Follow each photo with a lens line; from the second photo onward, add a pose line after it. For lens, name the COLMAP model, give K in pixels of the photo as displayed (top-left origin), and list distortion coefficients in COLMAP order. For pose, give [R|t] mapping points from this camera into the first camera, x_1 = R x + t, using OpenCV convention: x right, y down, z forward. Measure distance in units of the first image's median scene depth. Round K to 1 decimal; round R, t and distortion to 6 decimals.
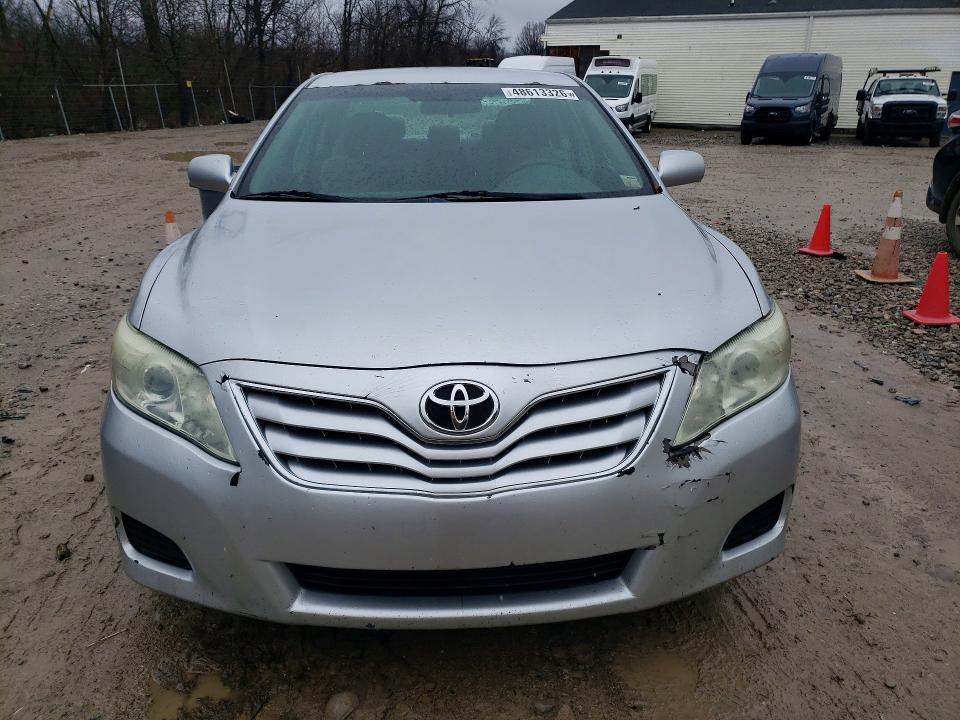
lens RADIAL K [[738.5, 0, 480.0], [0, 738.5, 360.0], [0, 0, 1]] dist [0.008324, 0.007485]
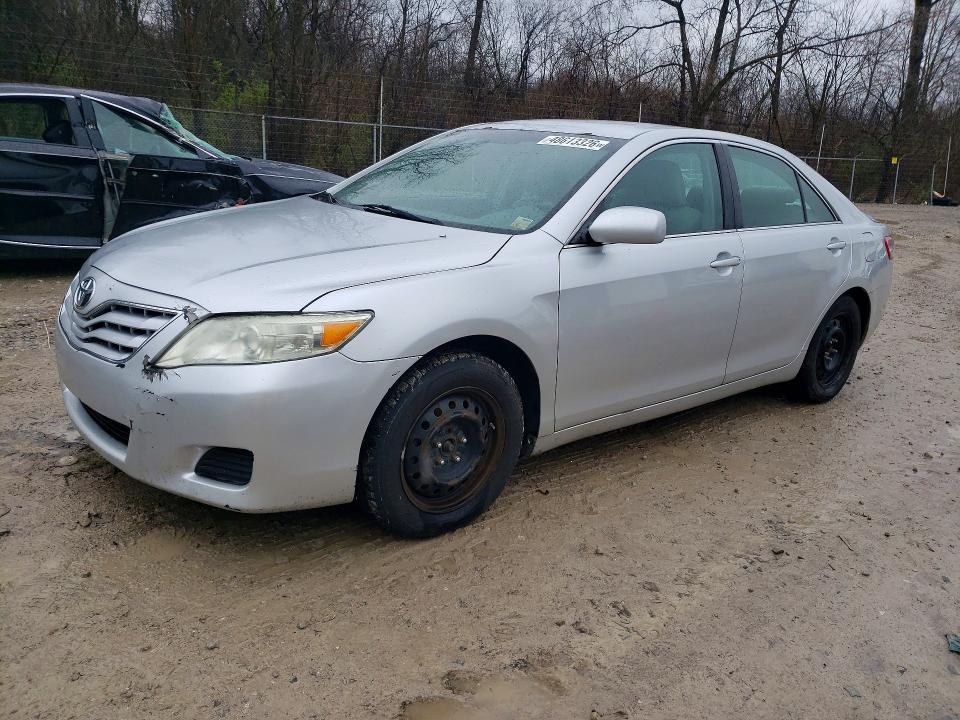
lens RADIAL K [[738.5, 0, 480.0], [0, 738.5, 360.0], [0, 0, 1]] dist [0.008324, 0.007485]
pose [[0.607164, 0.269347, -0.747532, 0.103025], [-0.337042, 0.939265, 0.064677, -0.011348], [0.719551, 0.212680, 0.661070, 0.033126]]
